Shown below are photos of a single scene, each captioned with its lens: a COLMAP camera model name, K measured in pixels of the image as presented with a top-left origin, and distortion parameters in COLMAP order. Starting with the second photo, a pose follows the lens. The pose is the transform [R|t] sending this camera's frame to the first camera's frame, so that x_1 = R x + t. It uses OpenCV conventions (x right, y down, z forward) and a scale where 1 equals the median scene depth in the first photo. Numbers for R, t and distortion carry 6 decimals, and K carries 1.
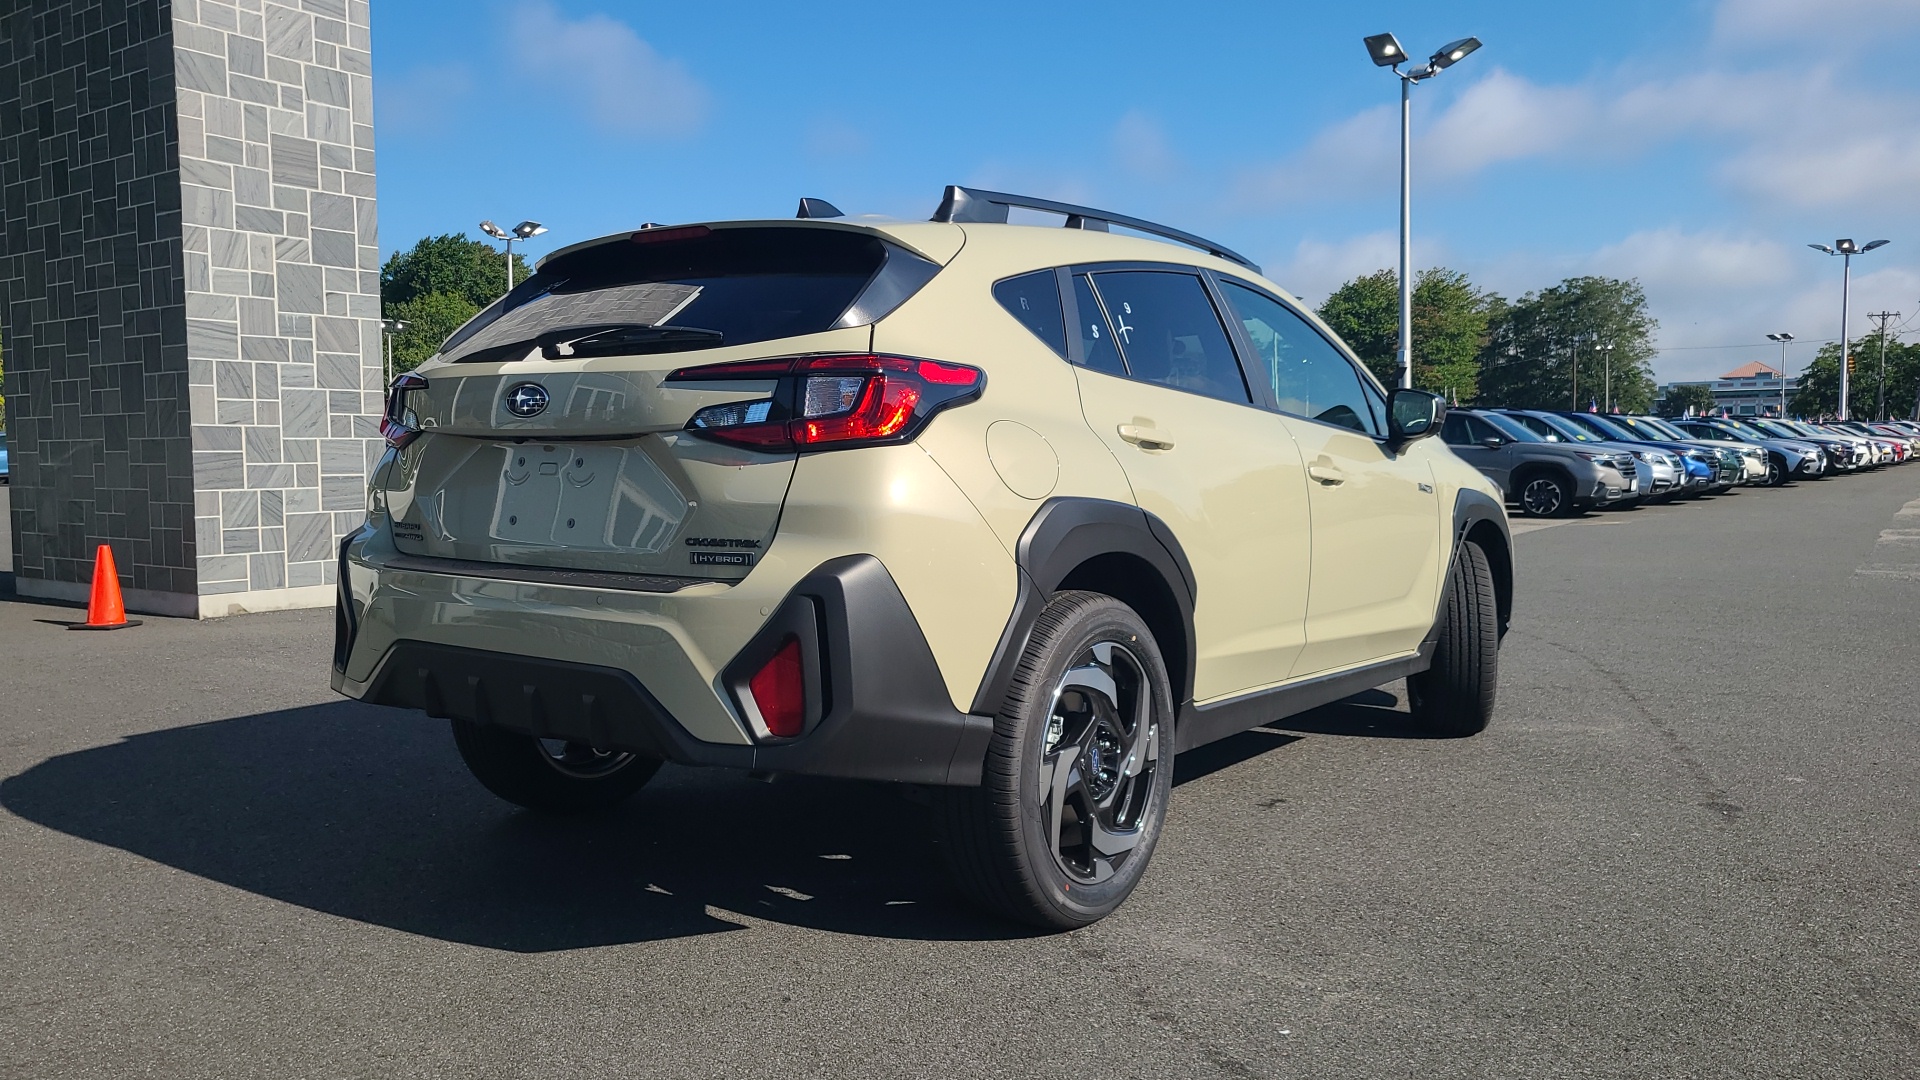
lens RADIAL K [[1460.8, 0, 893.2], [0, 1460.8, 570.4], [0, 0, 1]] dist [0.040481, -0.026461]
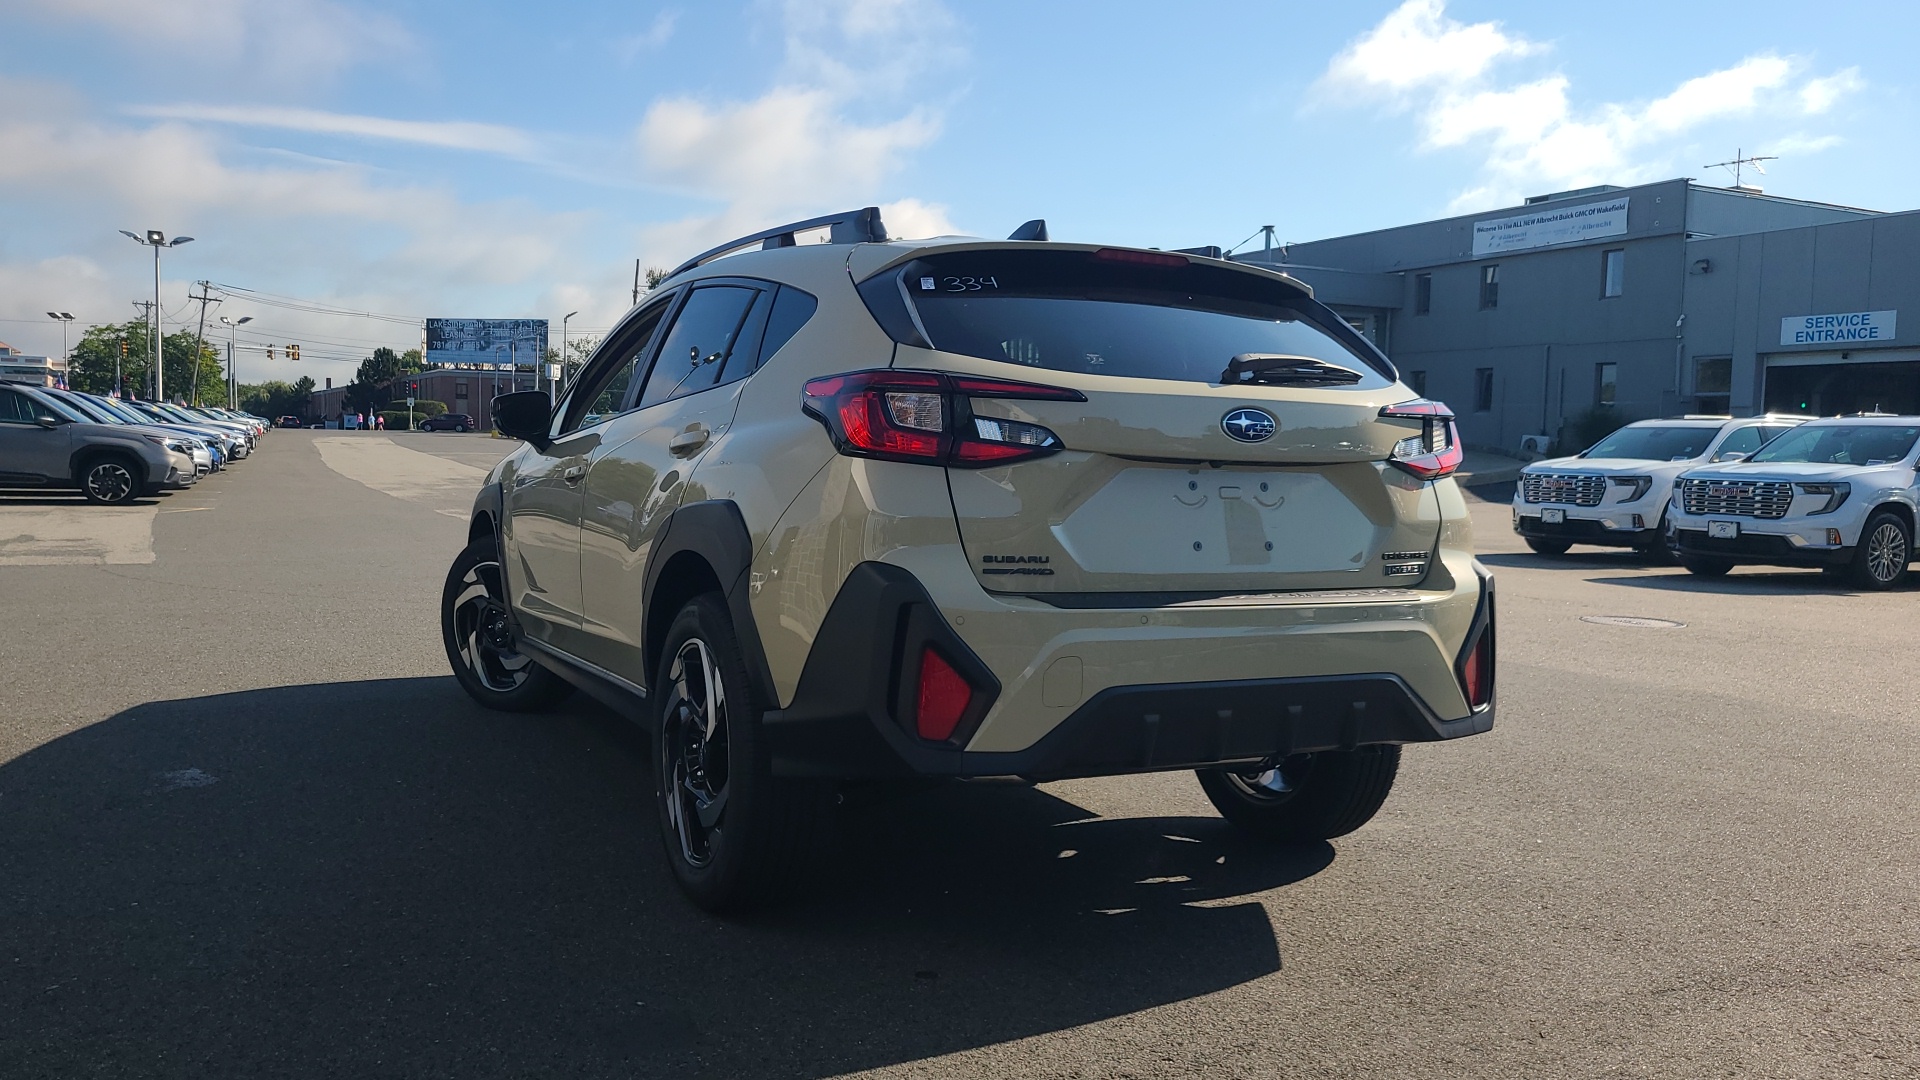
lens RADIAL K [[1460.8, 0, 977.2], [0, 1460.8, 572.6], [0, 0, 1]] dist [0.040481, -0.026461]
pose [[0.416403, -0.058754, 0.907280, -0.145936], [0.044408, 0.998033, 0.044249, -0.008001], [-0.908095, 0.021865, 0.418194, 0.088945]]
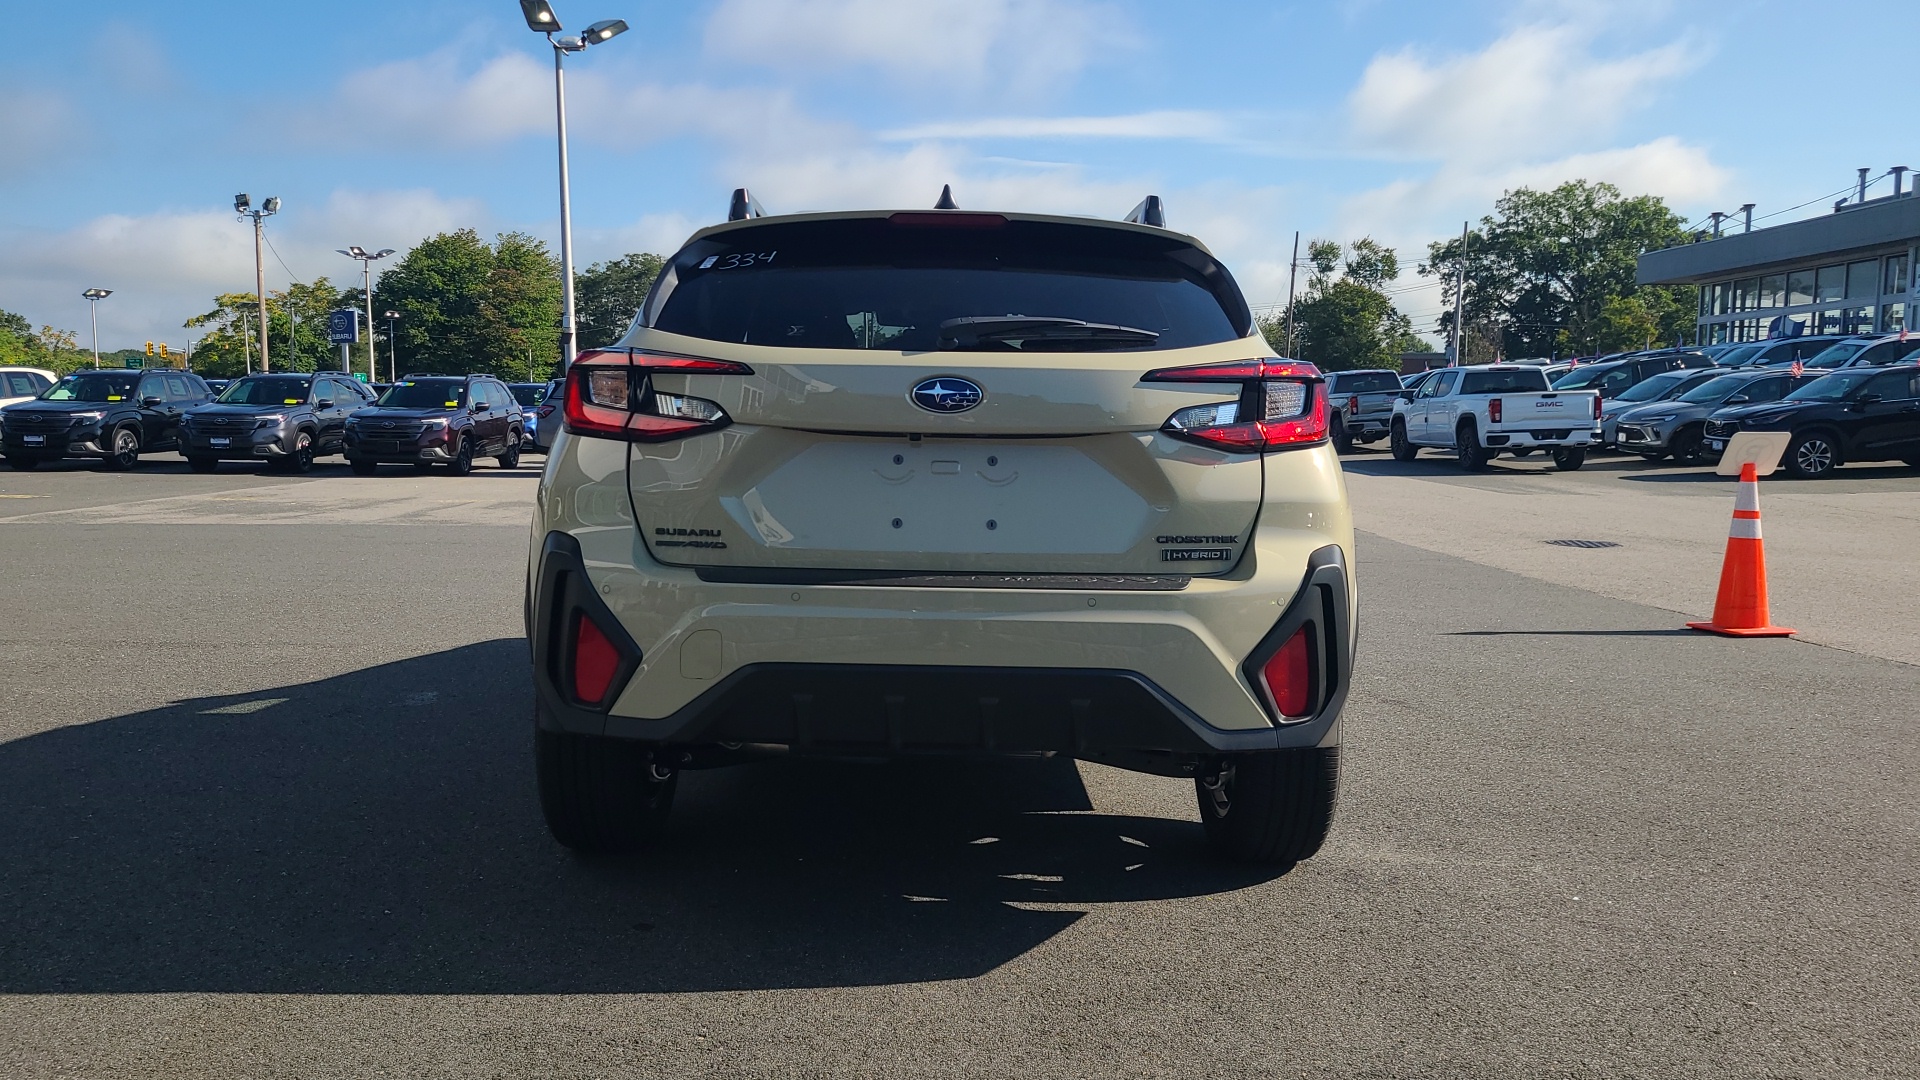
lens RADIAL K [[1460.8, 0, 924.8], [0, 1460.8, 587.5], [0, 0, 1]] dist [0.040481, -0.026461]
pose [[0.797051, -0.057981, 0.601122, -0.097646], [0.034274, 0.998119, 0.050828, -0.004823], [-0.602939, -0.019909, 0.797539, 0.031195]]
